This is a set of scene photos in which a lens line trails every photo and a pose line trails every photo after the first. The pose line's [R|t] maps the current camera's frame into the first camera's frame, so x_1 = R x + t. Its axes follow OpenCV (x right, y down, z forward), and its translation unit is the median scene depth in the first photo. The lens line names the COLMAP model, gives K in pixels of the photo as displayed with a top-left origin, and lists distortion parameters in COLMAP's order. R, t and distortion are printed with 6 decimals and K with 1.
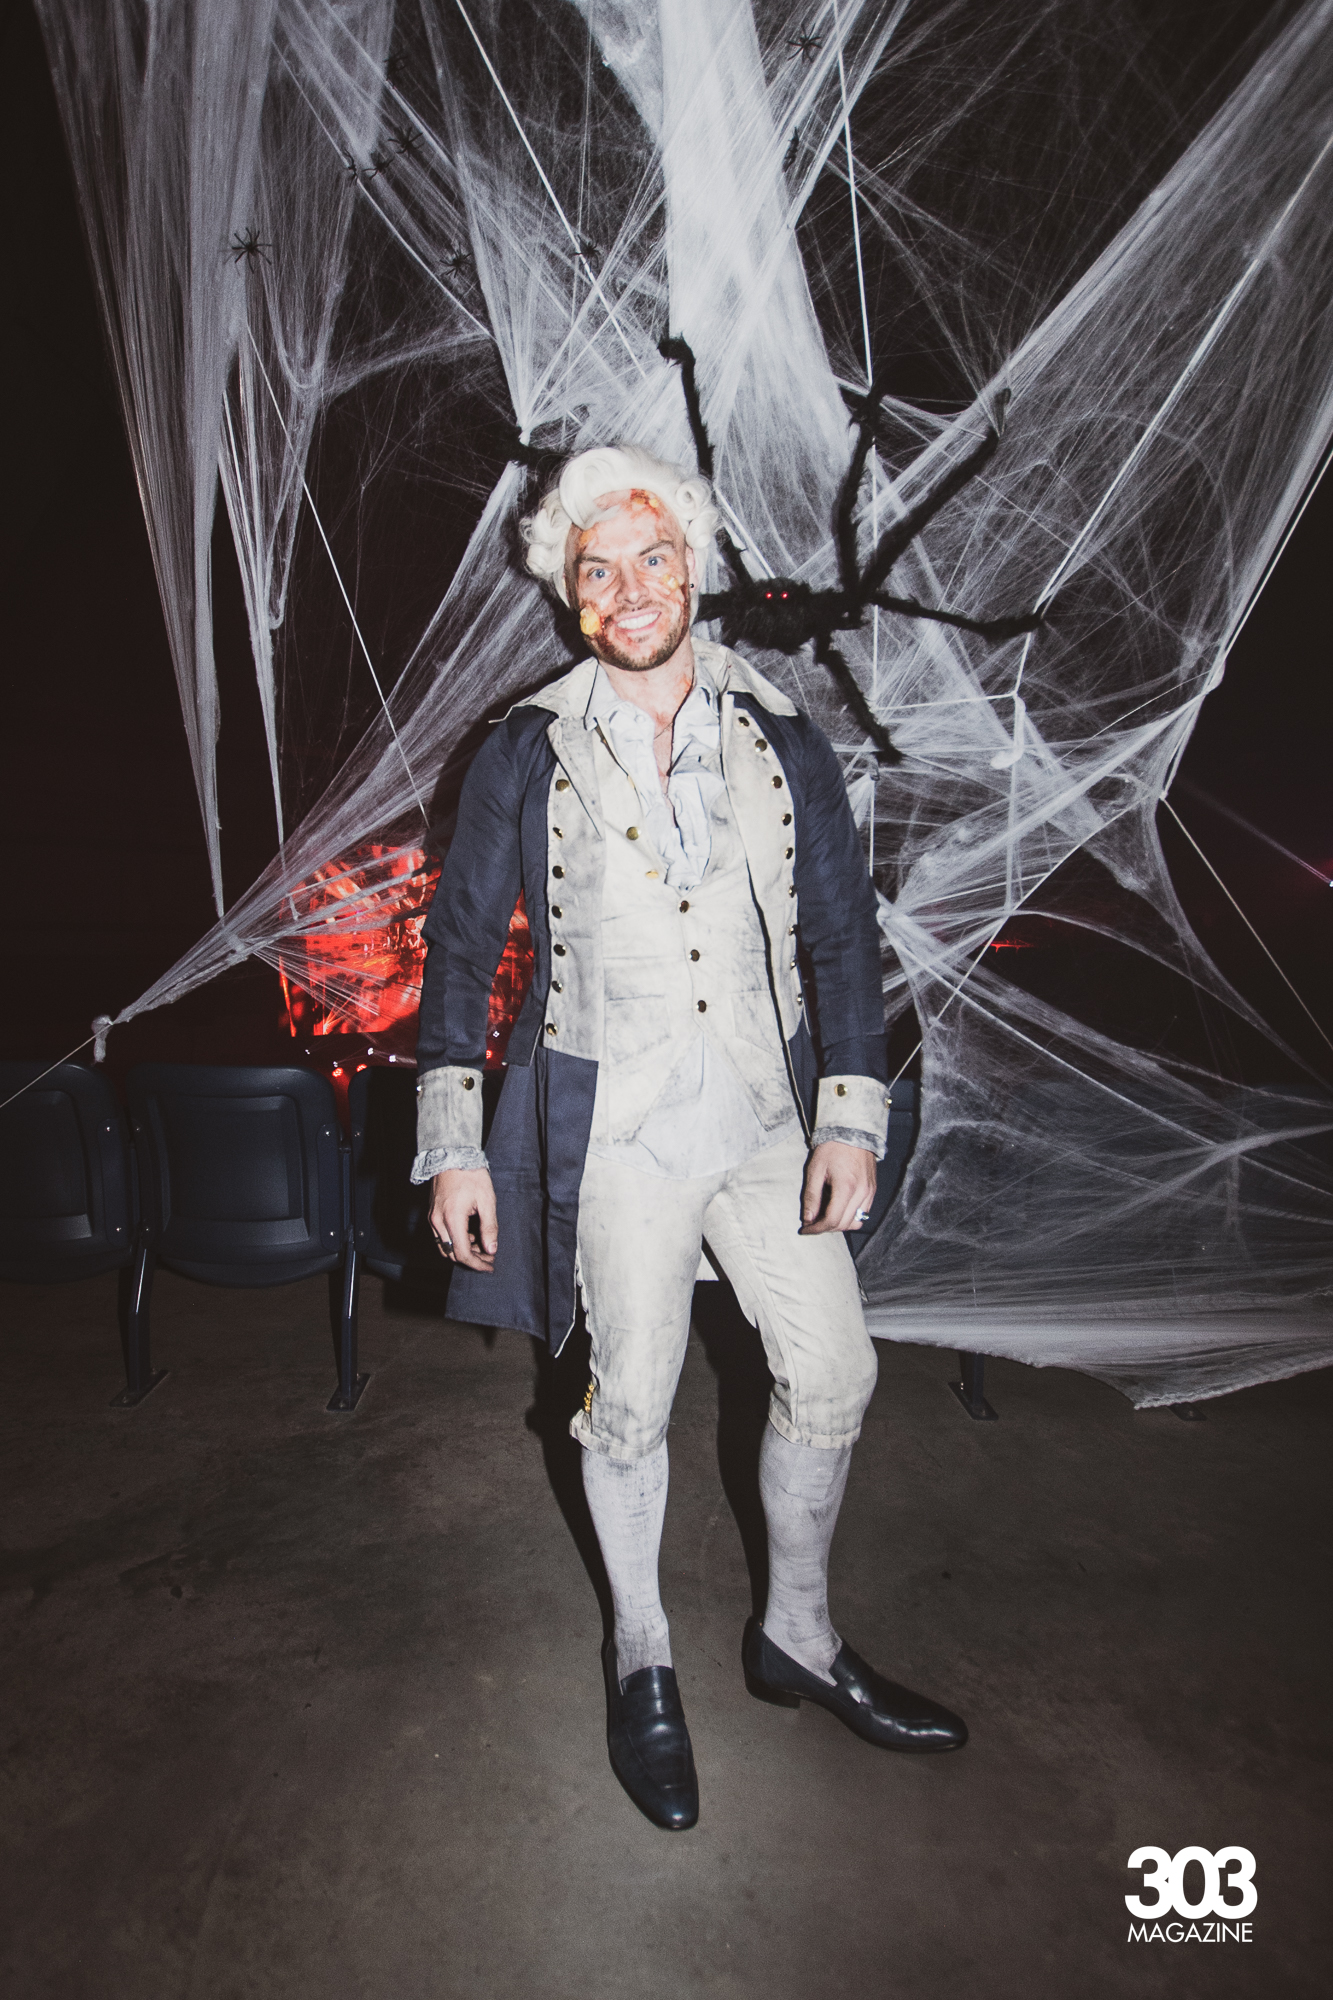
lens RADIAL K [[1055.5, 0, 626.2], [0, 1055.5, 962.3], [0, 0, 1]] dist [-0.023088, -0.001530]
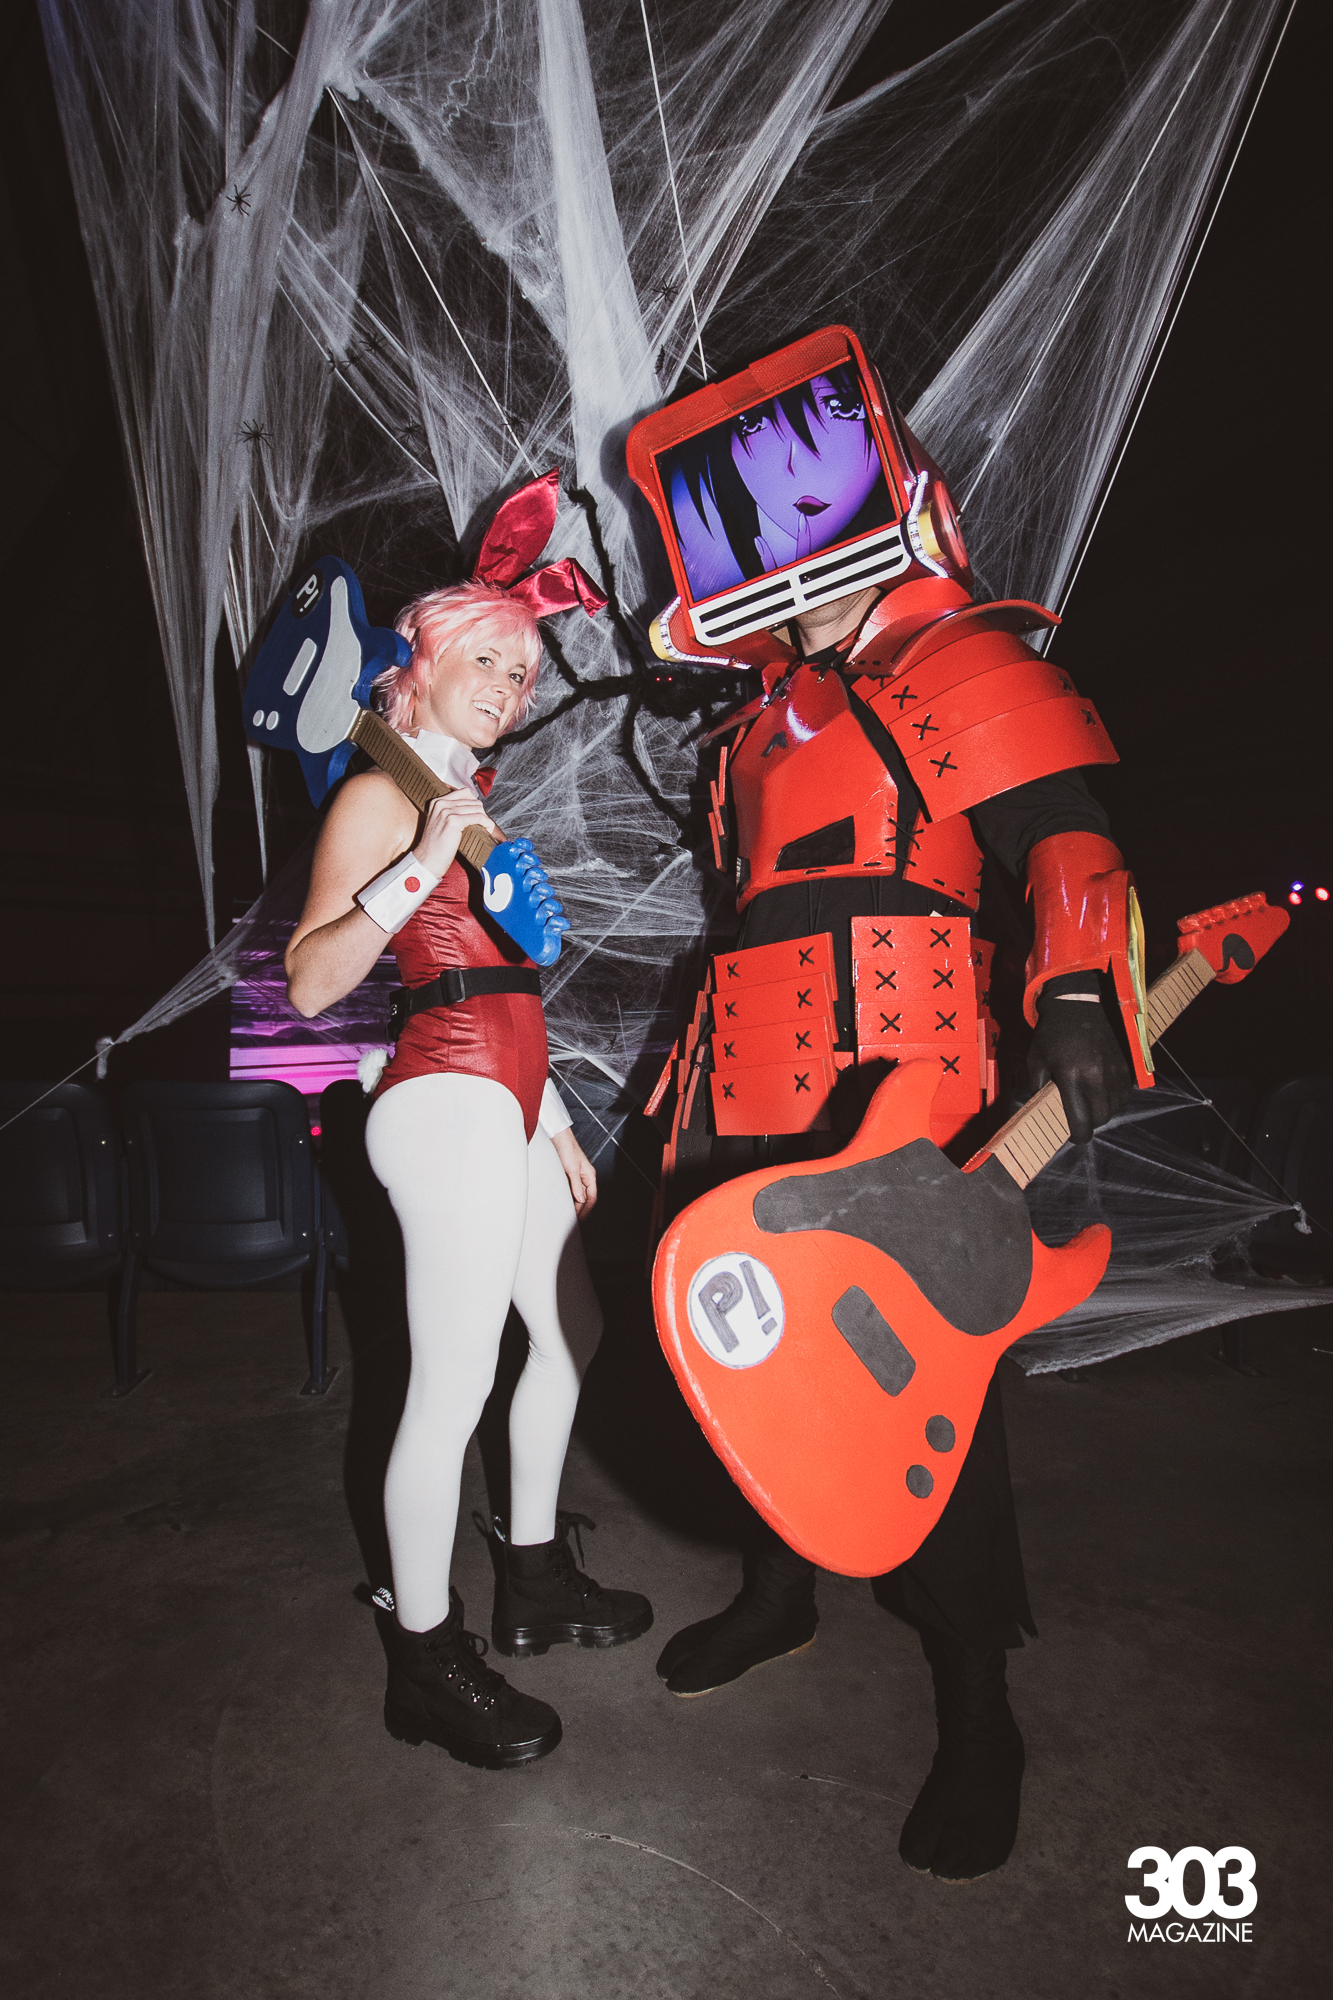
lens RADIAL K [[1094.3, 0, 627.7], [0, 1094.3, 939.9], [0, 0, 1]] dist [-0.024617, -0.000496]
pose [[0.999198, -0.018340, 0.035599, 0.042984], [0.020920, 0.997074, -0.073527, 0.062652], [-0.034146, 0.074213, 0.996658, -0.296598]]
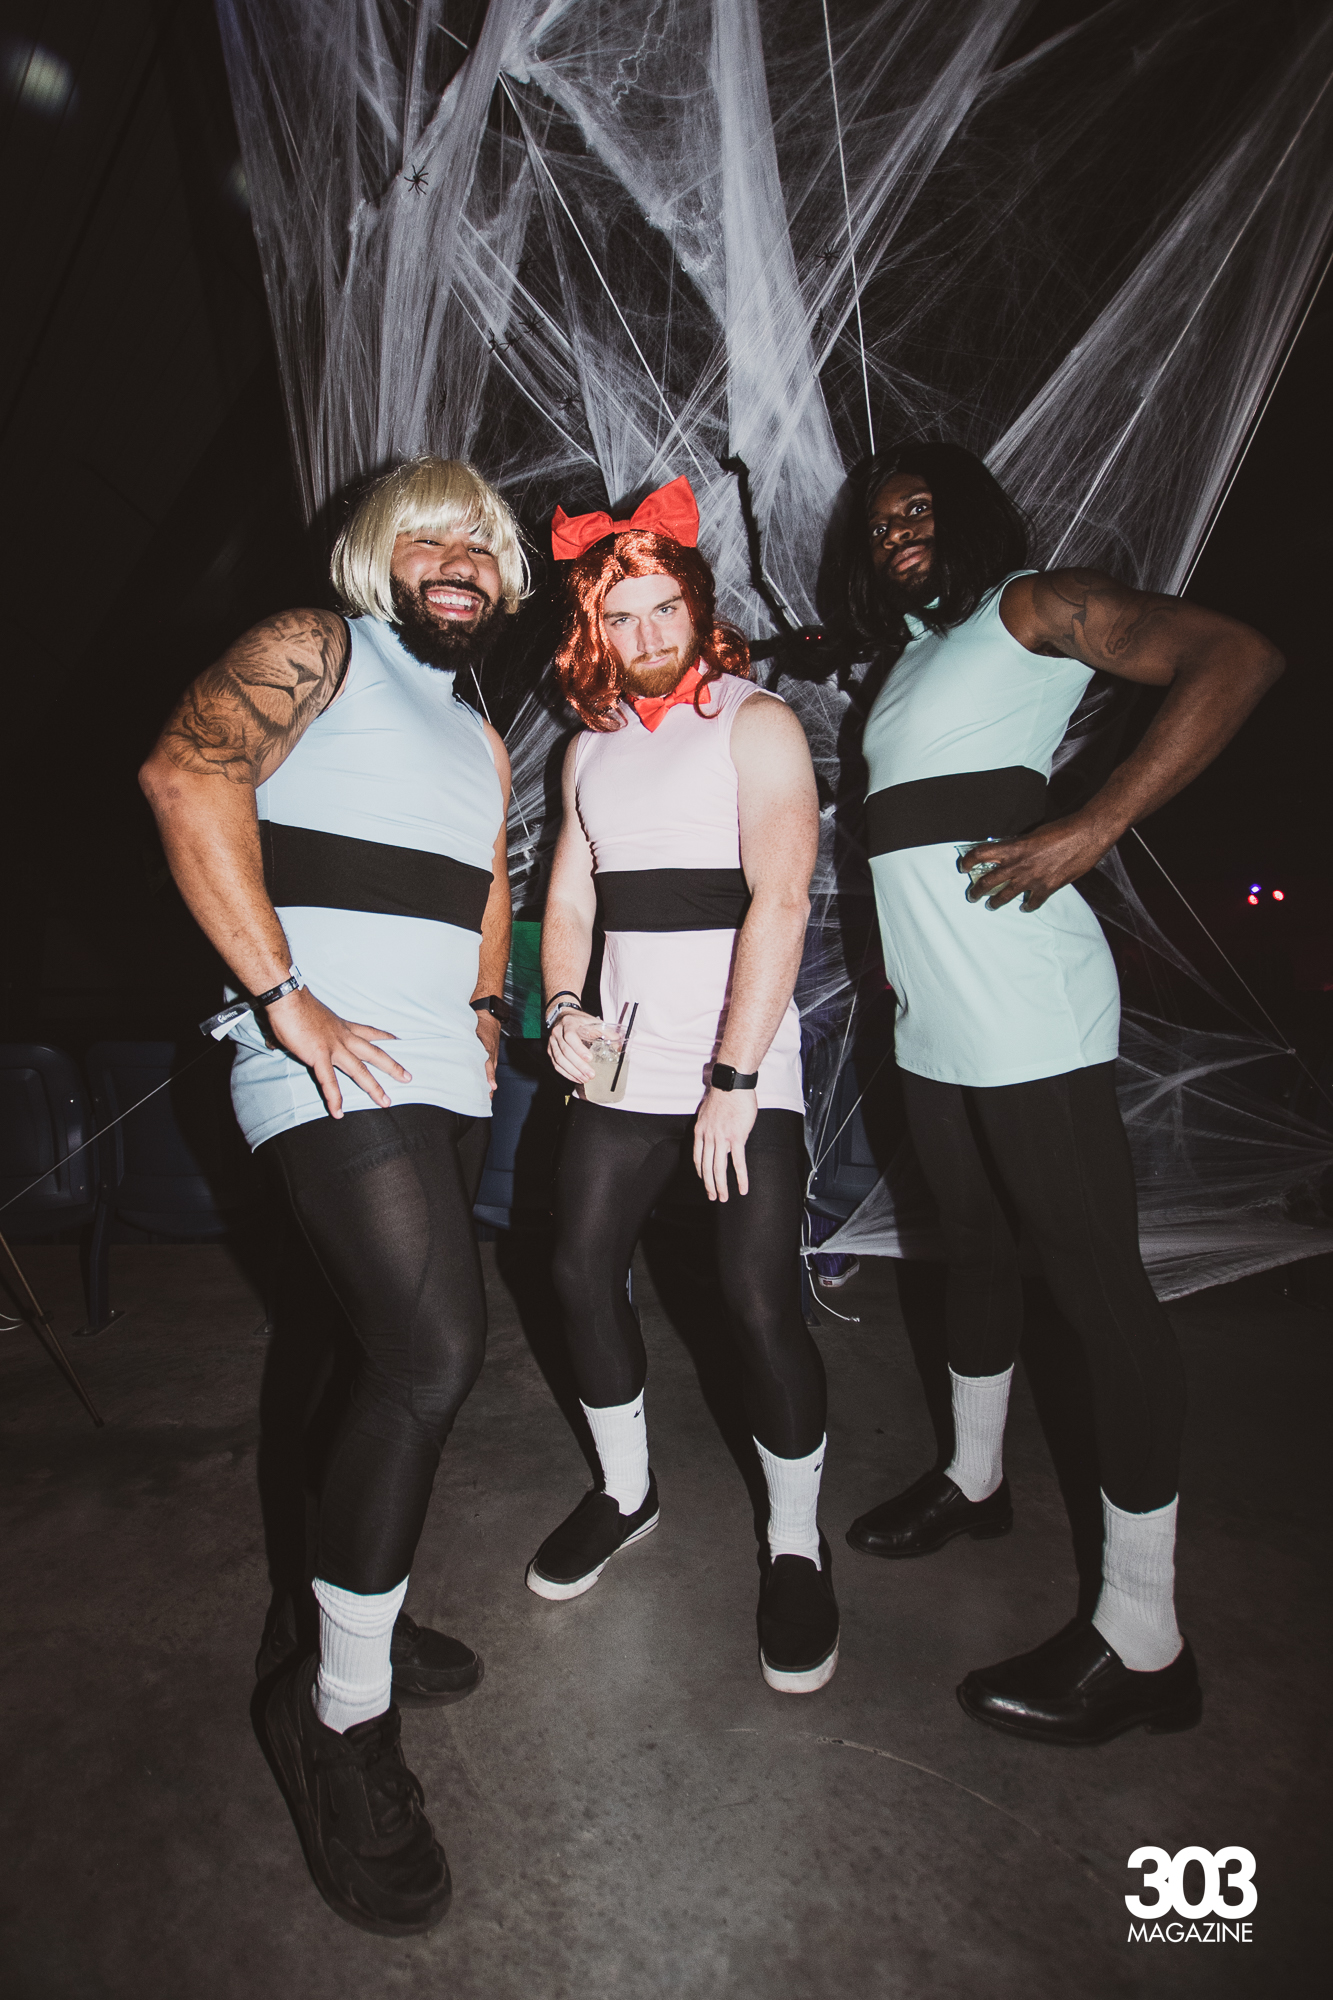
lens RADIAL K [[966.6, 0, 614.3], [0, 966.6, 951.4], [0, 0, 1]] dist [-0.023554, -0.000574]
pose [[0.999481, -0.029722, 0.012423, -0.134046], [0.030552, 0.996861, -0.073035, 0.128562], [-0.010213, 0.073377, 0.997252, -0.195049]]
